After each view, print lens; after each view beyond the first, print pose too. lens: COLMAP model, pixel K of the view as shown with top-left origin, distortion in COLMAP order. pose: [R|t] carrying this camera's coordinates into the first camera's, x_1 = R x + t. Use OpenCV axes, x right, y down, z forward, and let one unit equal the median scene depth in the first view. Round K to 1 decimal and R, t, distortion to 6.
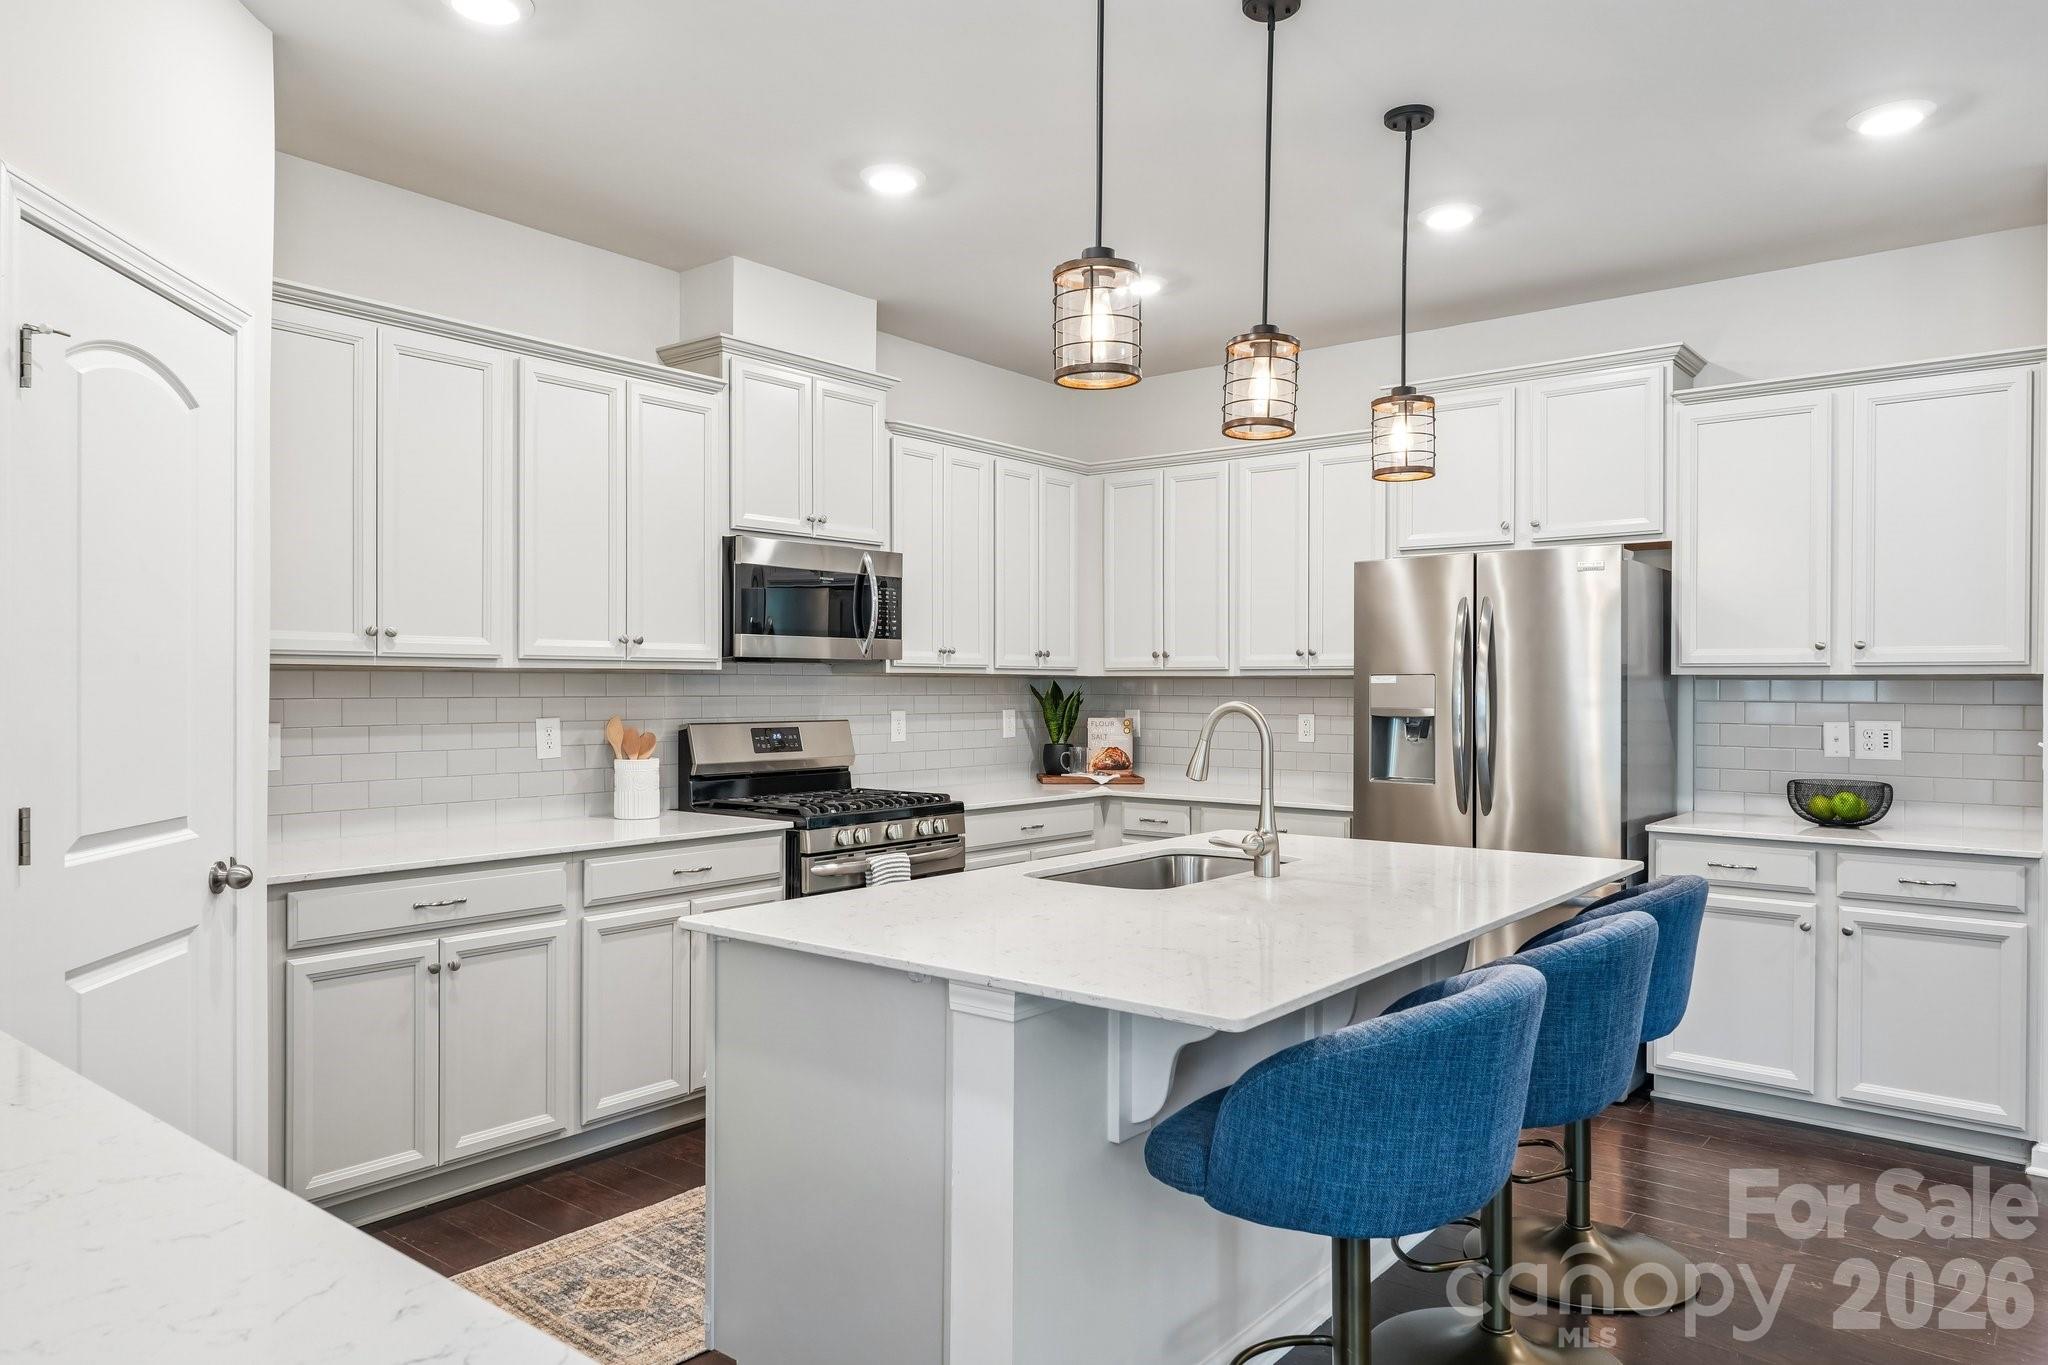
lens RADIAL K [[1334.7, 0, 1044.5], [0, 1334.7, 699.7], [0, 0, 1]] dist [0.005723, 0.000494]
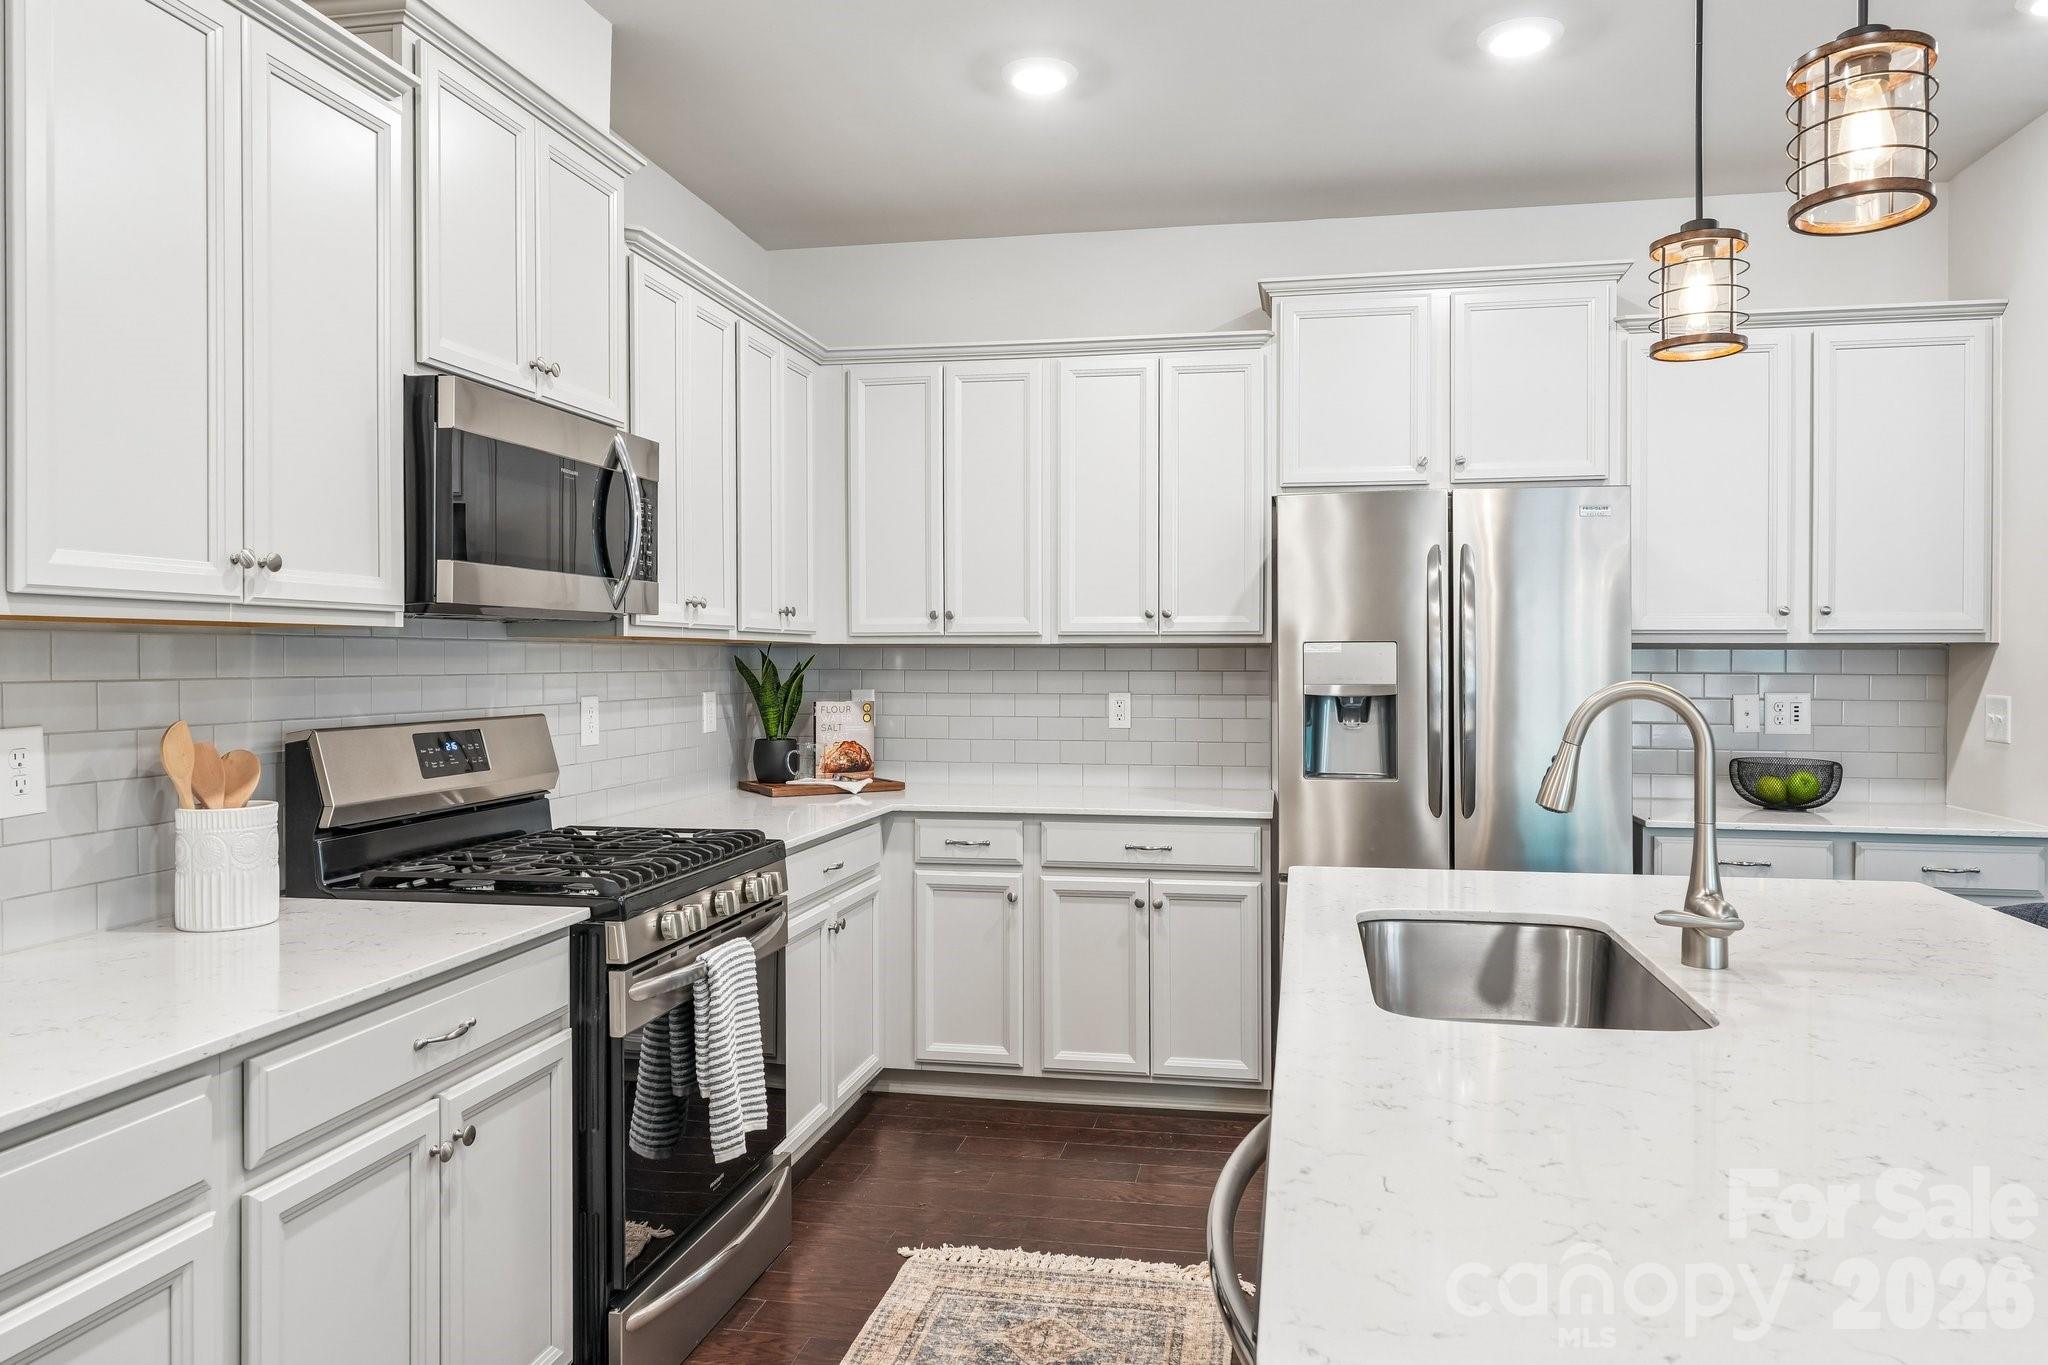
lens RADIAL K [[1334.7, 0, 1065.2], [0, 1334.7, 675.1], [0, 0, 1]] dist [0.005723, 0.000494]
pose [[0.881621, -0.007791, 0.471893, -0.255692], [0.006791, 0.999970, 0.003821, -0.003590], [-0.471909, -0.000164, 0.881647, 0.402115]]
